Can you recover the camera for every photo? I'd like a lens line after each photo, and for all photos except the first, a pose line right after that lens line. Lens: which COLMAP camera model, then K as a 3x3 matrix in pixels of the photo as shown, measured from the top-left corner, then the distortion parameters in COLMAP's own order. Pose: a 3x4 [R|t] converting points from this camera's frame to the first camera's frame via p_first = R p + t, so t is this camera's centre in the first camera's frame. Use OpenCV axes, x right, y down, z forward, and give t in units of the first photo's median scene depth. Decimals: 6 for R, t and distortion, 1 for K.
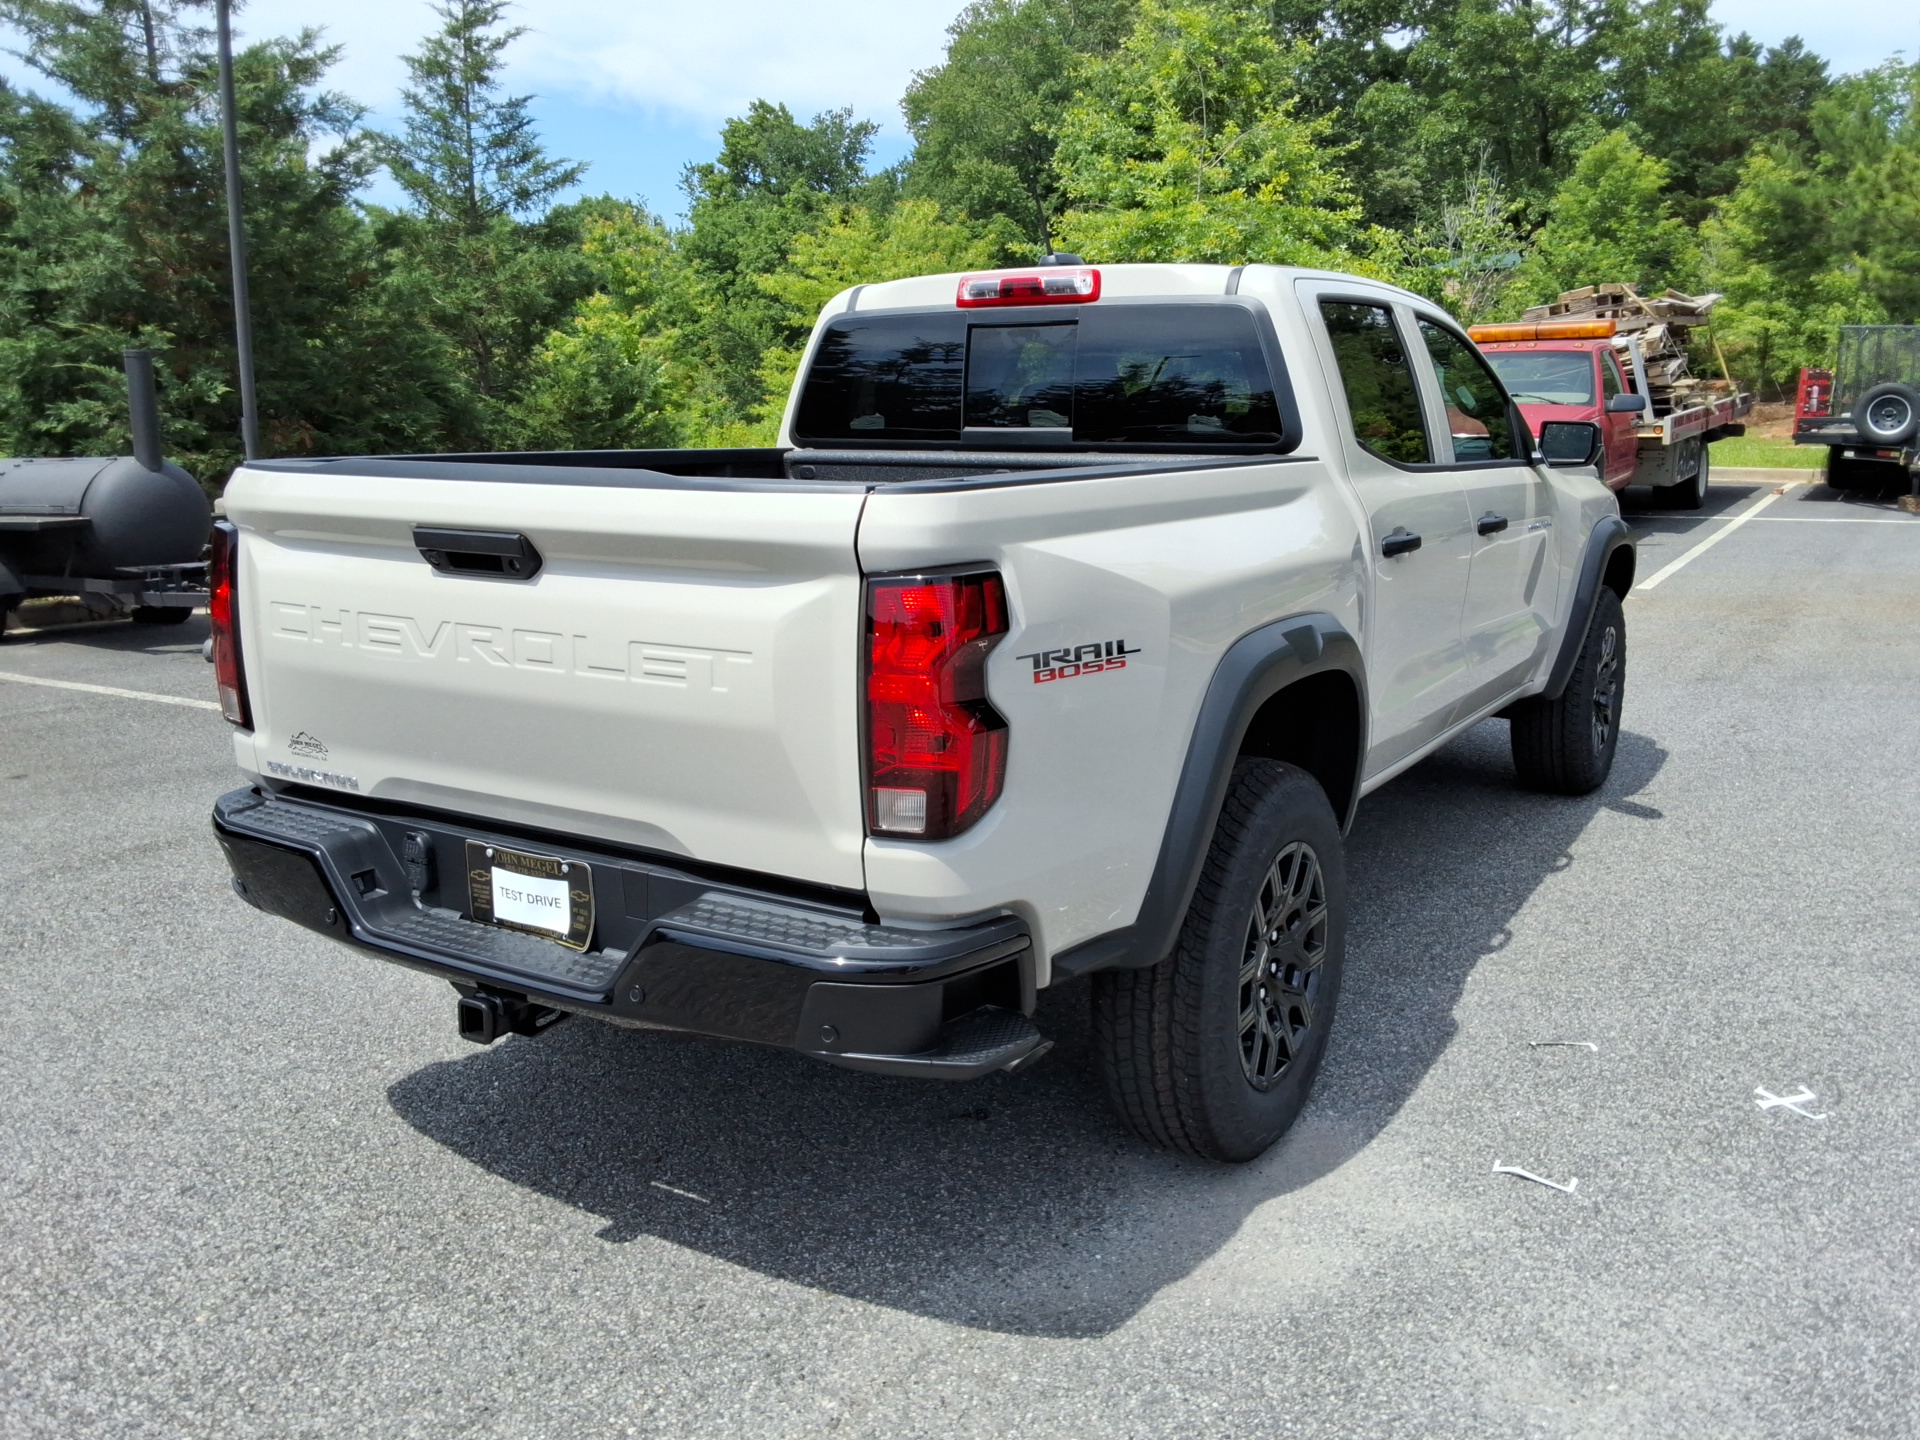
lens RADIAL K [[1548.5, 0, 959.4], [0, 1548.5, 719.5], [0, 0, 1]] dist [0.099612, -0.142935]
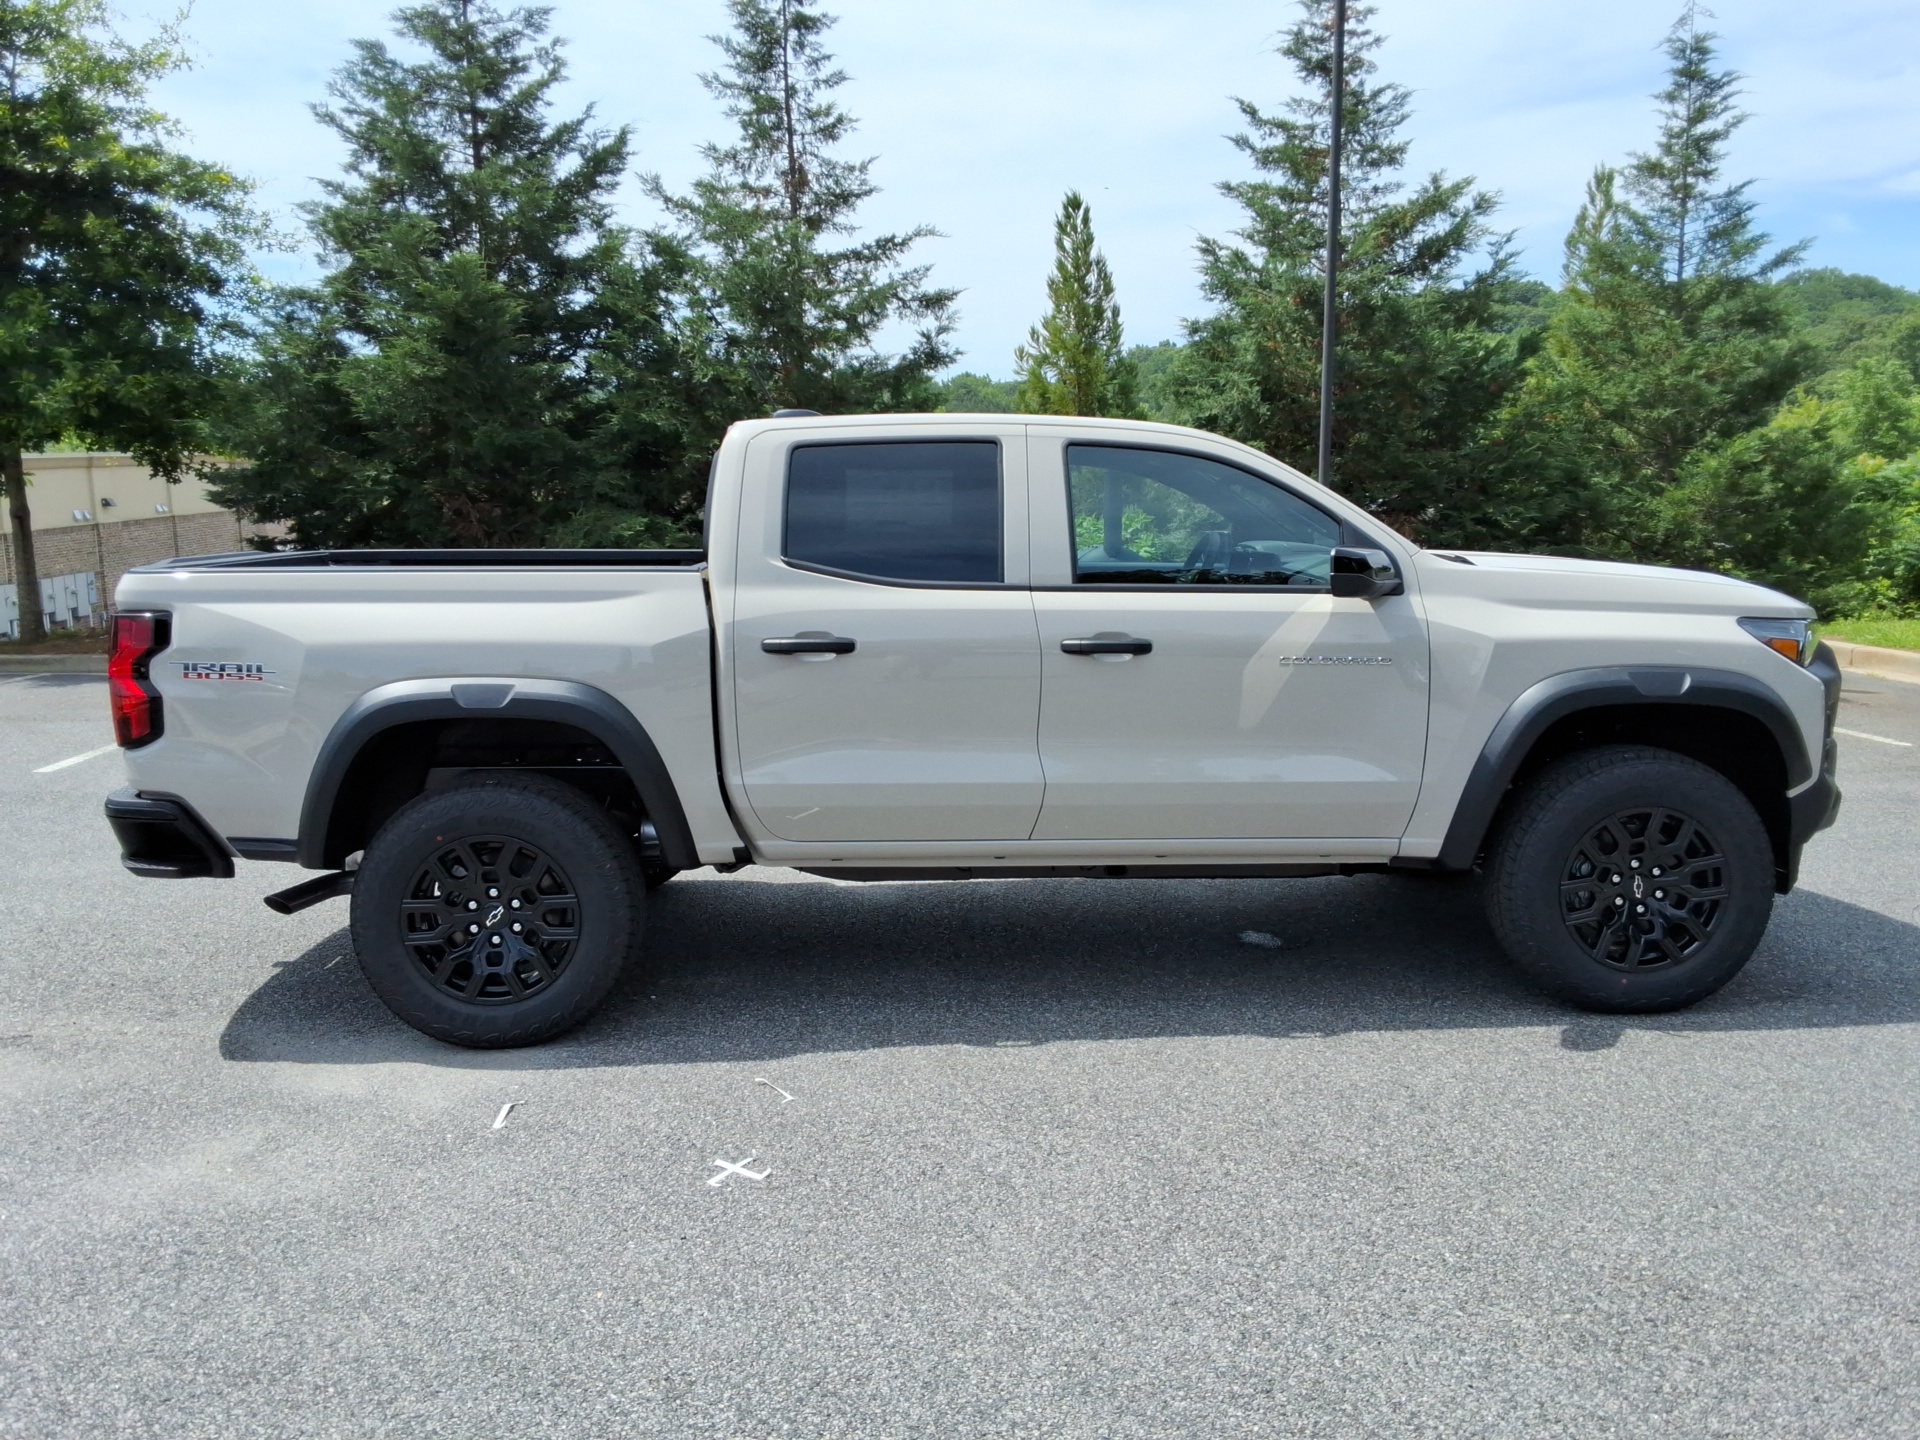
lens RADIAL K [[1549.4, 0, 959.6], [0, 1549.4, 697.8], [0, 0, 1]] dist [0.105011, -0.158768]
pose [[0.567866, 0.105154, -0.816377, 1.419085], [-0.157805, 0.987317, 0.017404, -0.120577], [0.807853, 0.118945, 0.577257, 0.445179]]
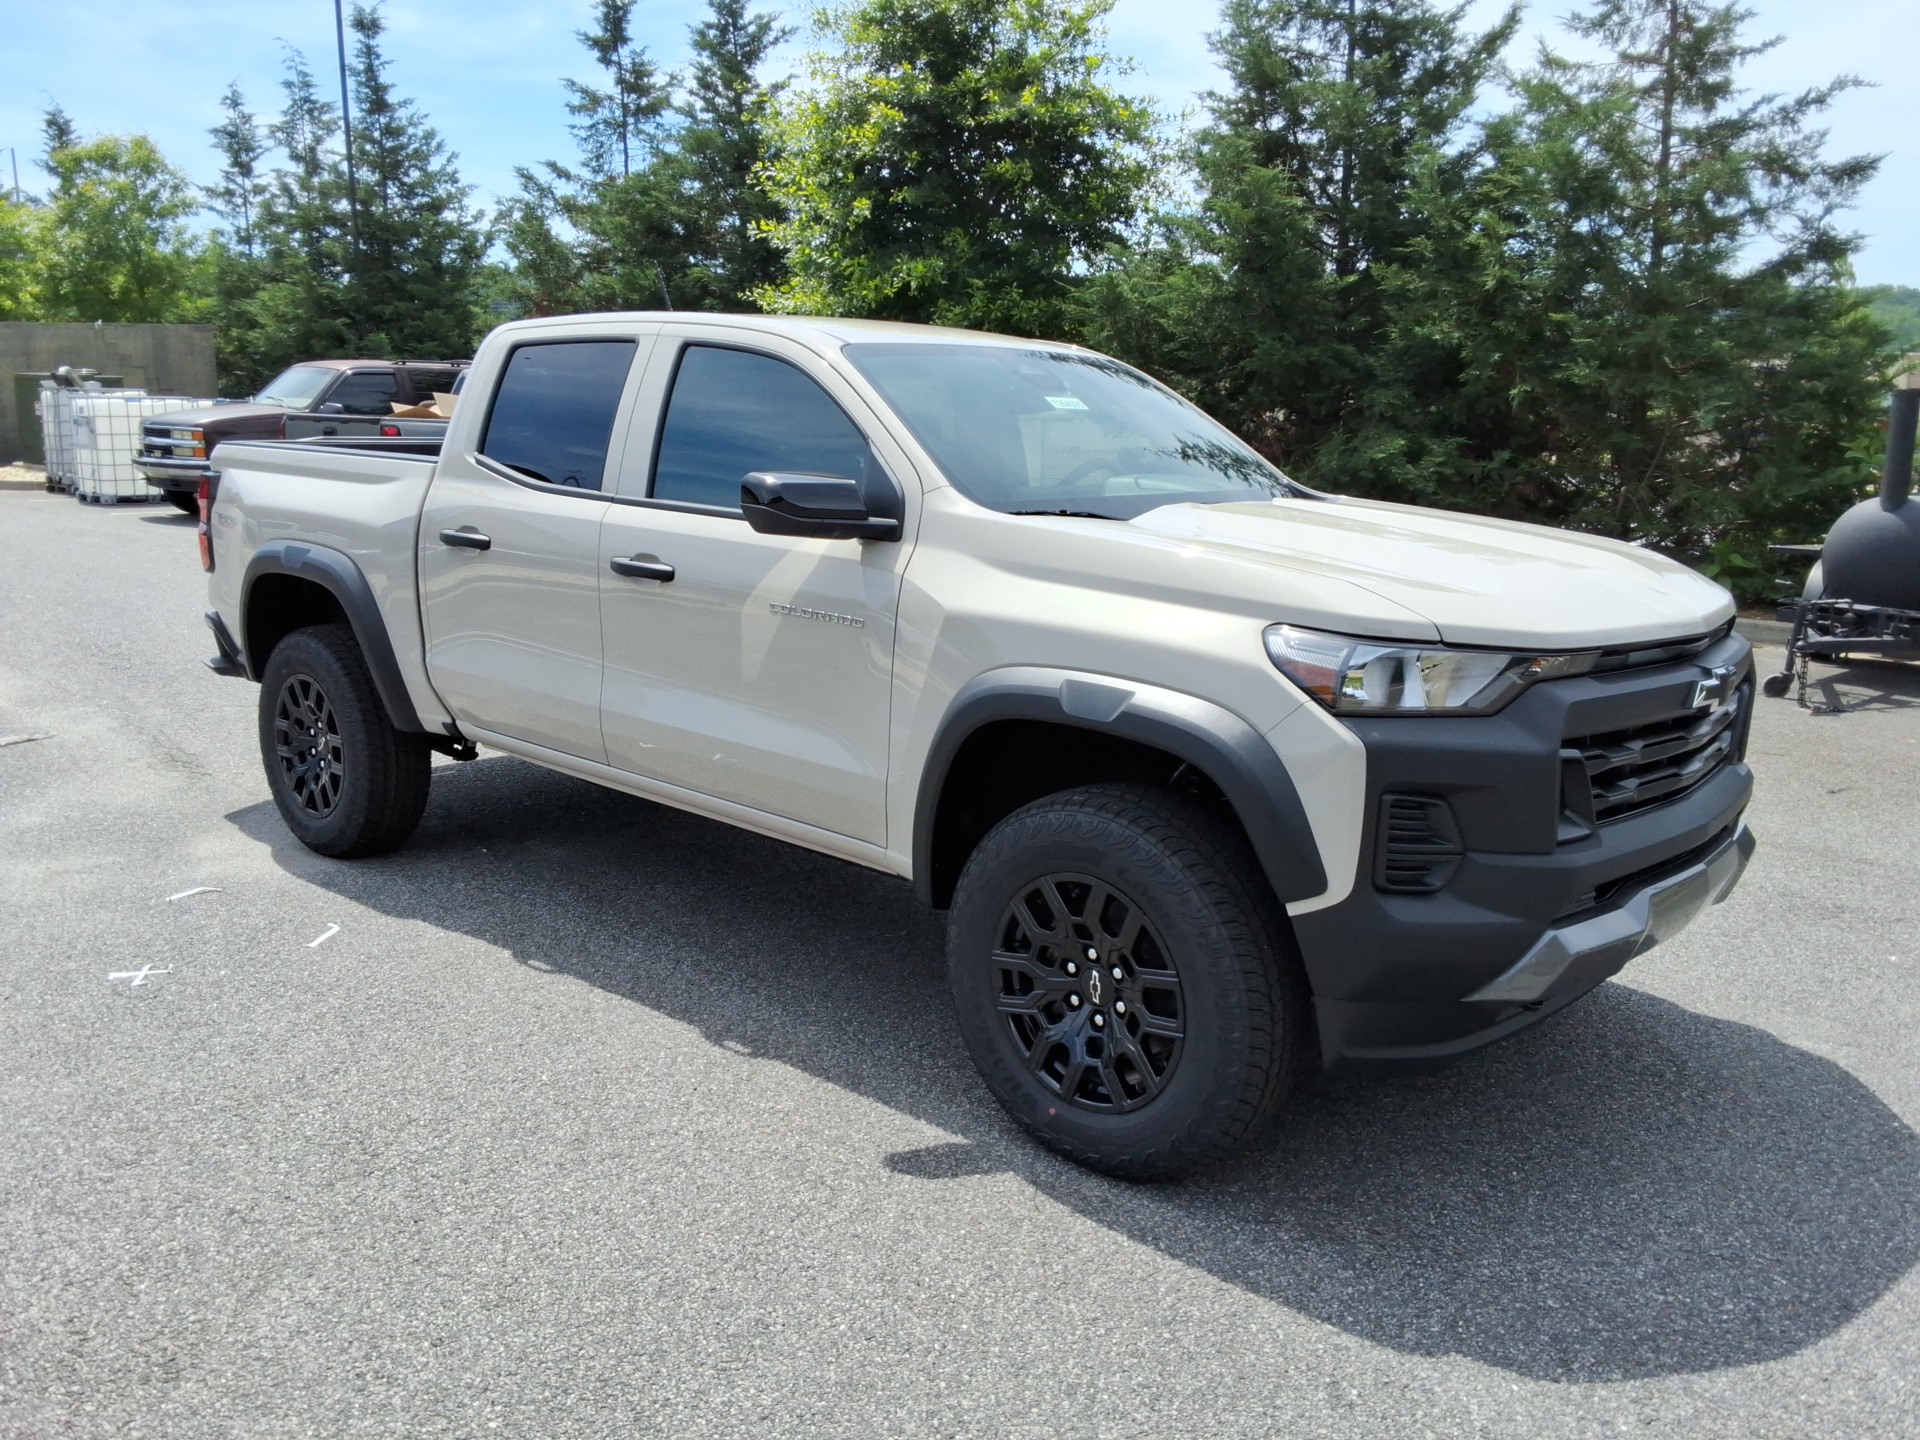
lens RADIAL K [[1548.5, 0, 959.4], [0, 1548.5, 719.5], [0, 0, 1]] dist [0.099612, -0.142935]
pose [[-0.176547, 0.191352, -0.965513, 1.545936], [-0.217635, 0.949054, 0.227885, -0.370697], [0.959930, 0.250362, -0.125908, 1.686006]]
